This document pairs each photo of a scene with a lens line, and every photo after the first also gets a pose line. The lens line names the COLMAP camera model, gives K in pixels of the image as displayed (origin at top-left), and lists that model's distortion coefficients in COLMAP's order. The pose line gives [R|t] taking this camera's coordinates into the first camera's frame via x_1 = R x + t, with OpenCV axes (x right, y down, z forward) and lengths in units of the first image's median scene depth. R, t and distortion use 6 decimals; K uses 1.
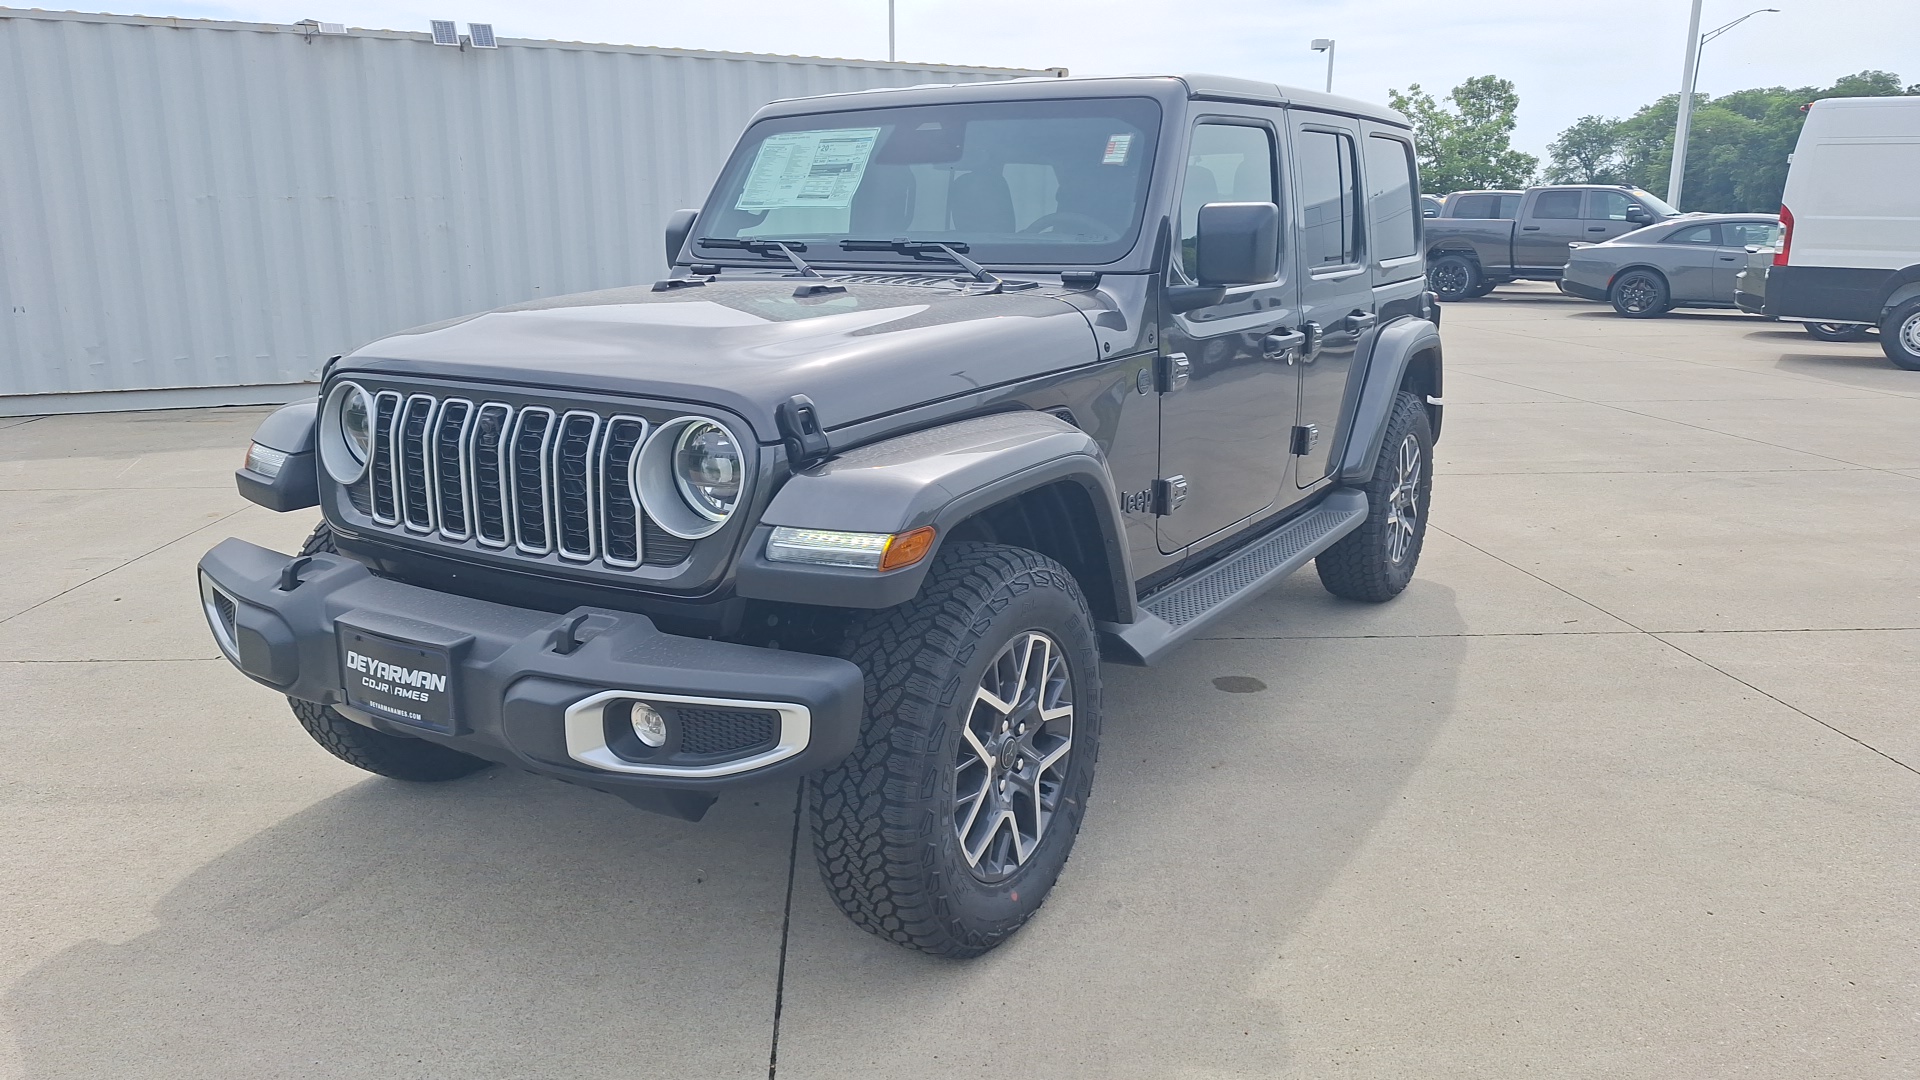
lens RADIAL K [[1356.7, 0, 916.3], [0, 1356.7, 533.7], [0, 0, 1]] dist [0.051292, -0.055533]
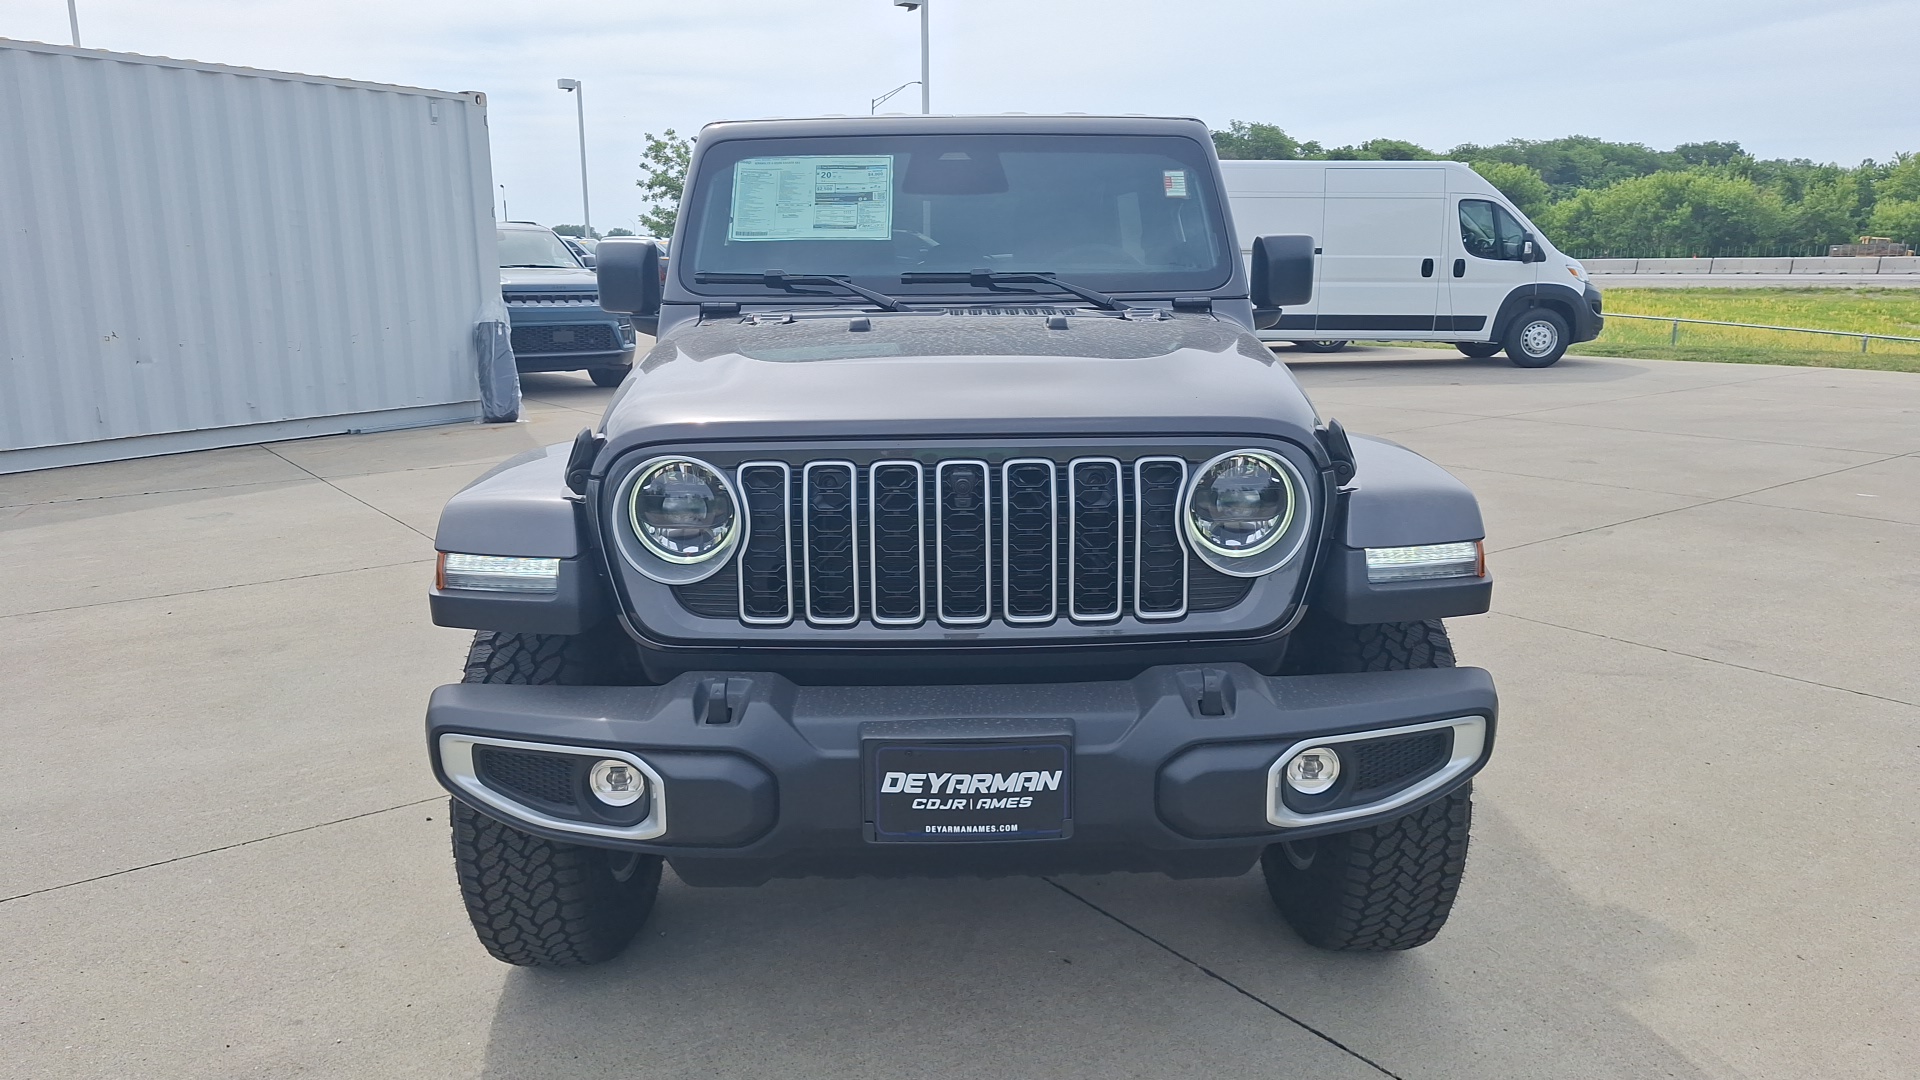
lens RADIAL K [[1330.7, 0, 960.0], [0, 1330.7, 540.0], [0, 0, 1]] dist [0.090164, -0.000297]
pose [[0.834099, -0.119245, 0.538571, -0.743768], [0.129614, 0.991387, 0.018766, -0.058330], [-0.536170, 0.054154, 0.842371, 0.274083]]
